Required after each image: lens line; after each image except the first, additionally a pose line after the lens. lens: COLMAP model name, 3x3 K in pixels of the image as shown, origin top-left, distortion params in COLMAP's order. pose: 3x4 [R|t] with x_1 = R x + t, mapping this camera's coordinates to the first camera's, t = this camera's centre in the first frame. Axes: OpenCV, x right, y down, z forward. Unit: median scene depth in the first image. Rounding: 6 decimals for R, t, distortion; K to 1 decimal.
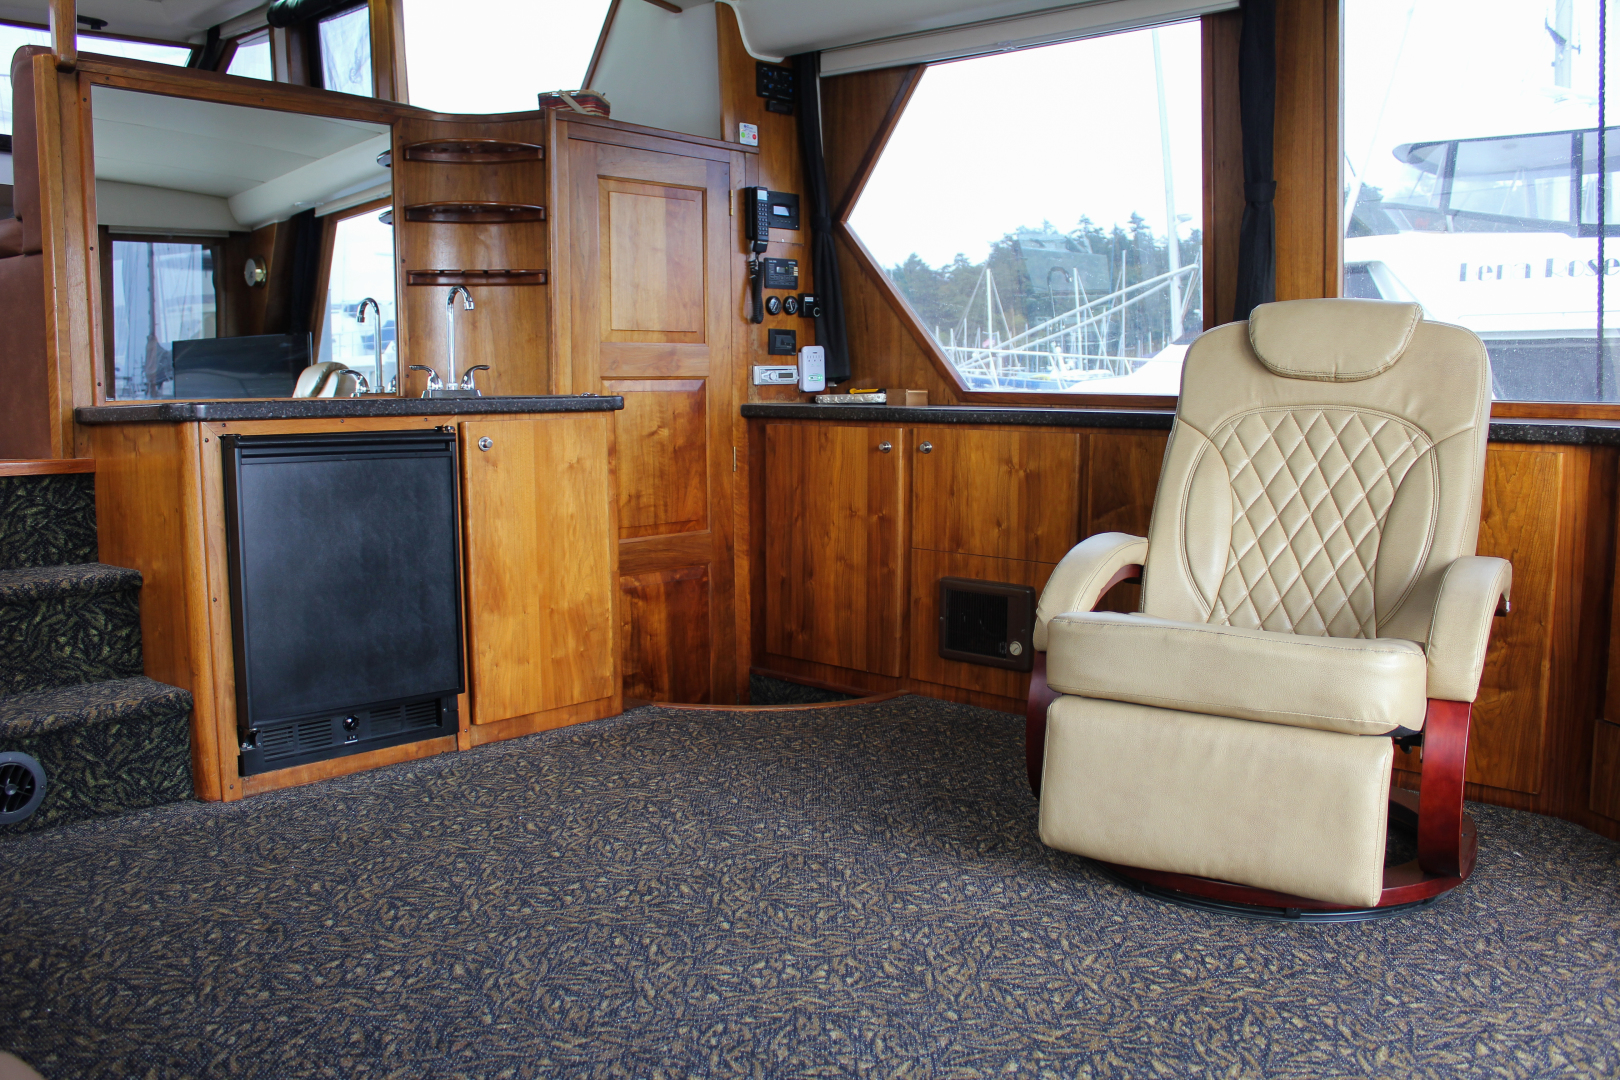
lens RADIAL K [[1447.1, 0, 810.2], [0, 1447.1, 540.8], [0, 0, 1]] dist [-0.082960, 0.013740]
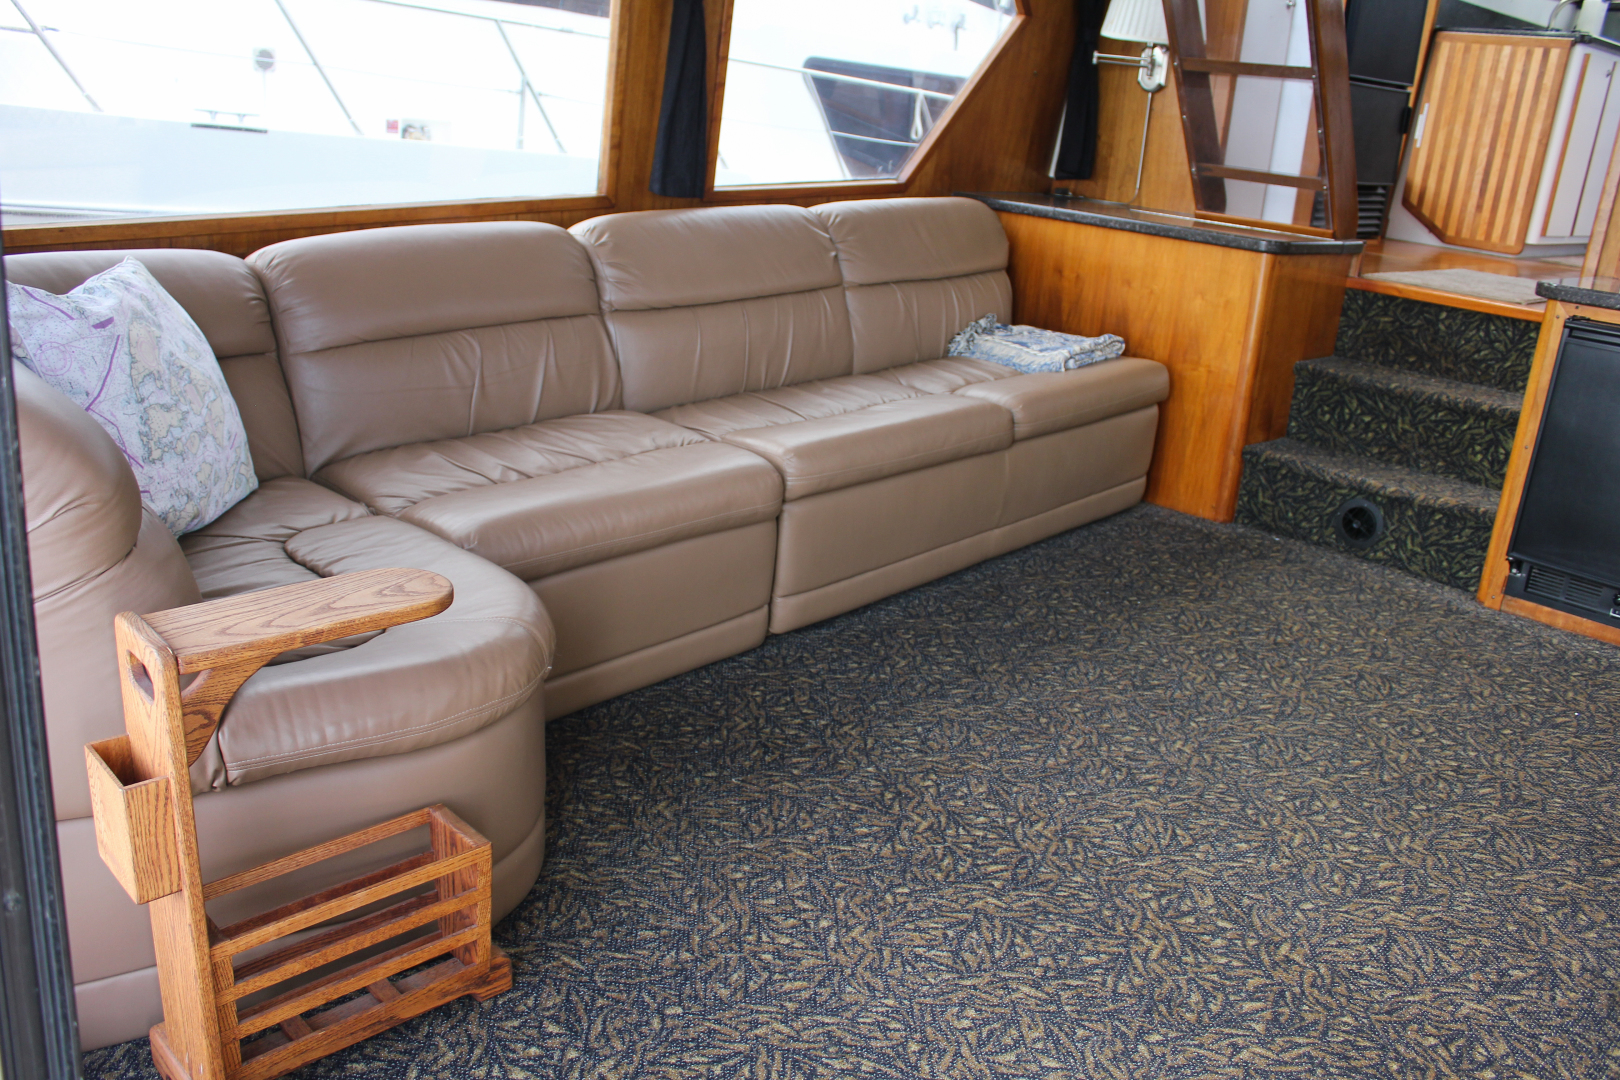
lens RADIAL K [[1447.1, 0, 807.8], [0, 1447.1, 545.0], [0, 0, 1]] dist [-0.082960, 0.013740]
pose [[-0.057069, 0.311894, -0.948401, 0.777006], [-0.191015, 0.928989, 0.317005, -0.144559], [0.979927, 0.199250, 0.006560, 0.408700]]
